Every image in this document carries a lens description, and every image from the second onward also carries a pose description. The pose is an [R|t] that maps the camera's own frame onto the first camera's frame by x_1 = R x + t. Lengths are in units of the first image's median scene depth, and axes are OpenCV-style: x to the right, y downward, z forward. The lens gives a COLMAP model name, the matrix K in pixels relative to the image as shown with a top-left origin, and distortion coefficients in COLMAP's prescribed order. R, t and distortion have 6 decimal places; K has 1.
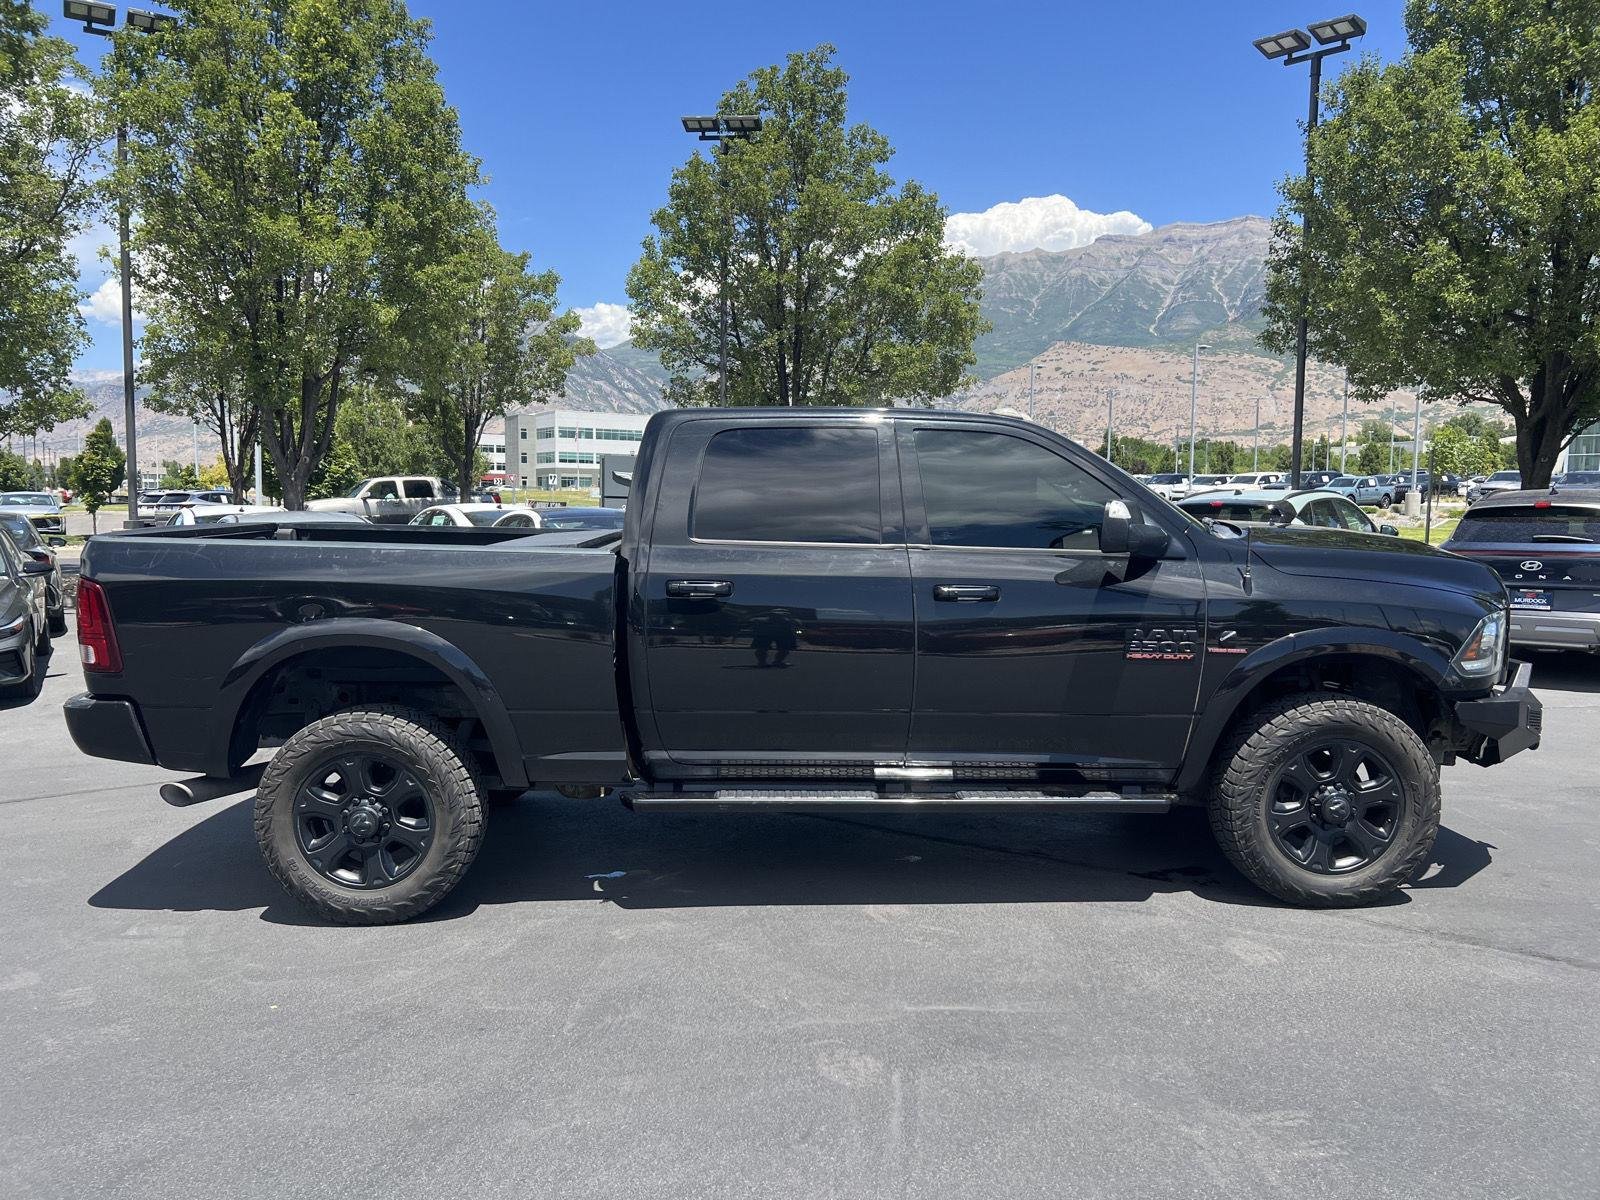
lens RADIAL K [[1204.7, 0, 800.0], [0, 1204.7, 600.0], [0, 0, 1]] dist [0.029130, -0.030292]
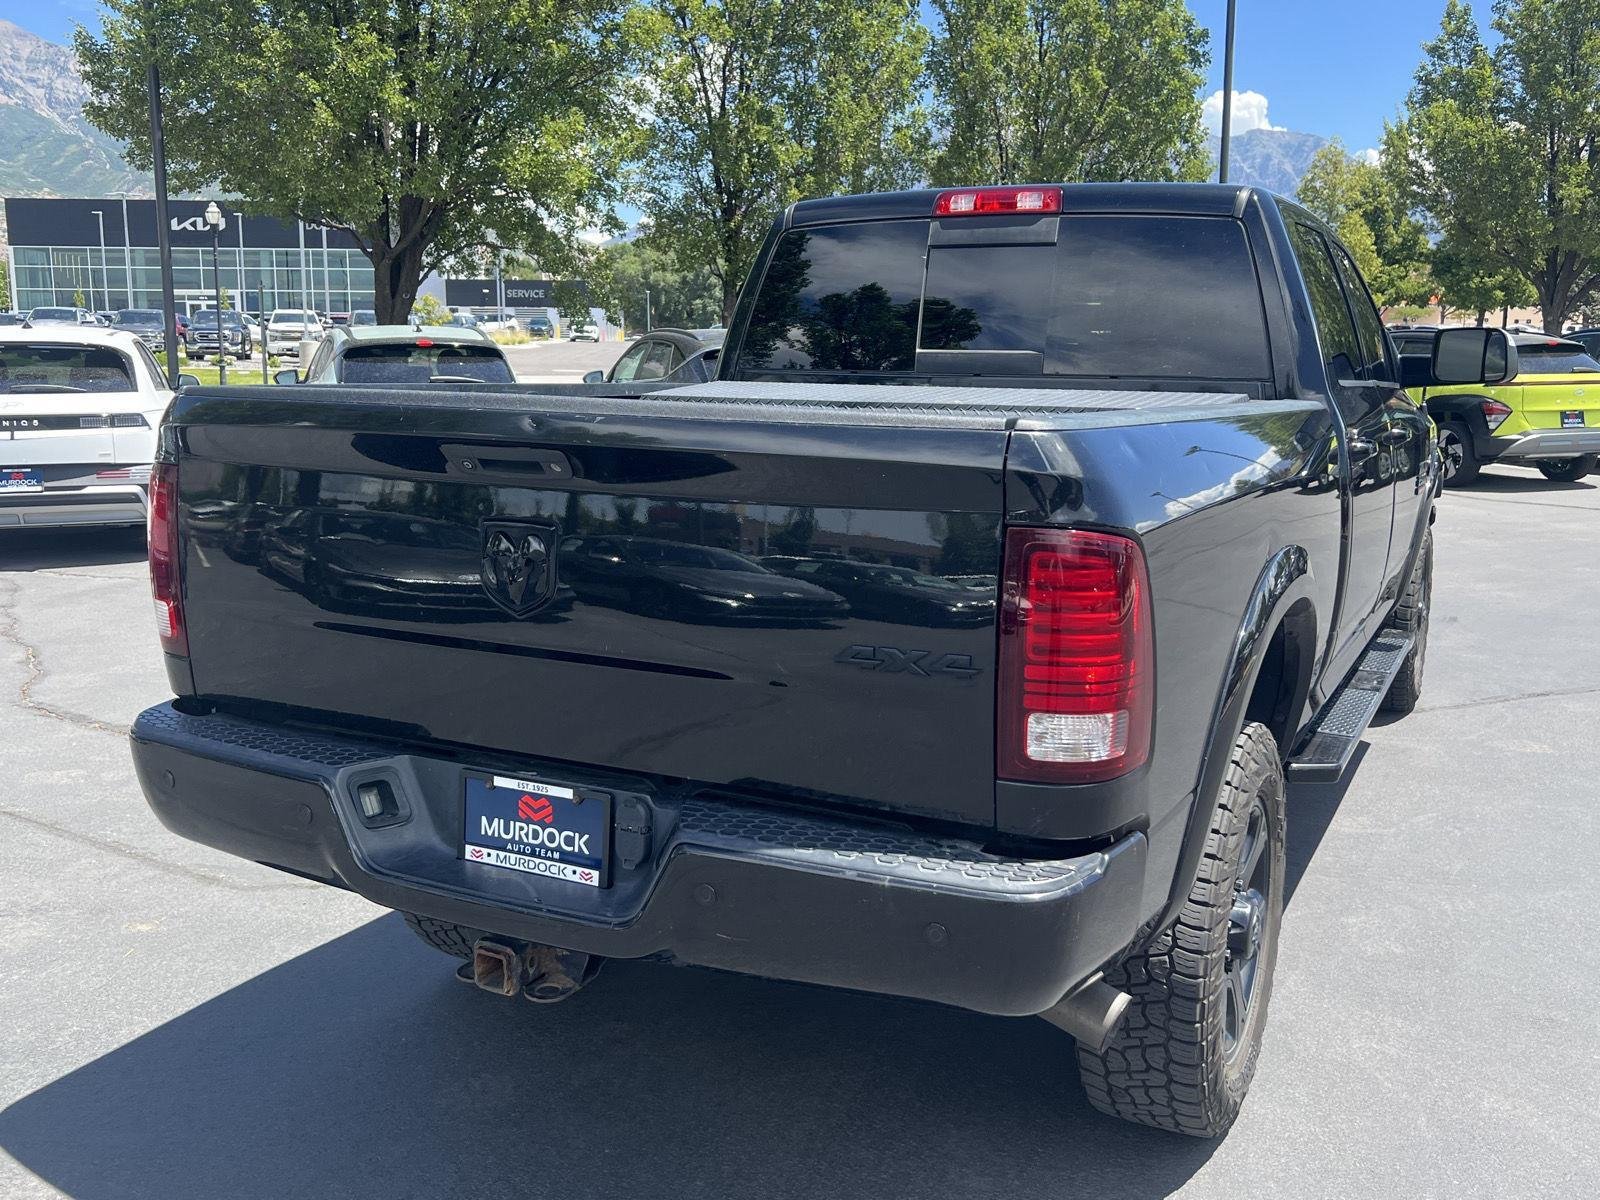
lens RADIAL K [[1490.7, 0, 800.0], [0, 1490.7, 600.0], [0, 0, 1]] dist [0.036133, -0.010787]
pose [[0.479660, -0.147986, 0.864885, -0.990222], [0.072603, 0.988989, 0.128955, -0.057997], [-0.874445, 0.000938, 0.485123, 0.811623]]
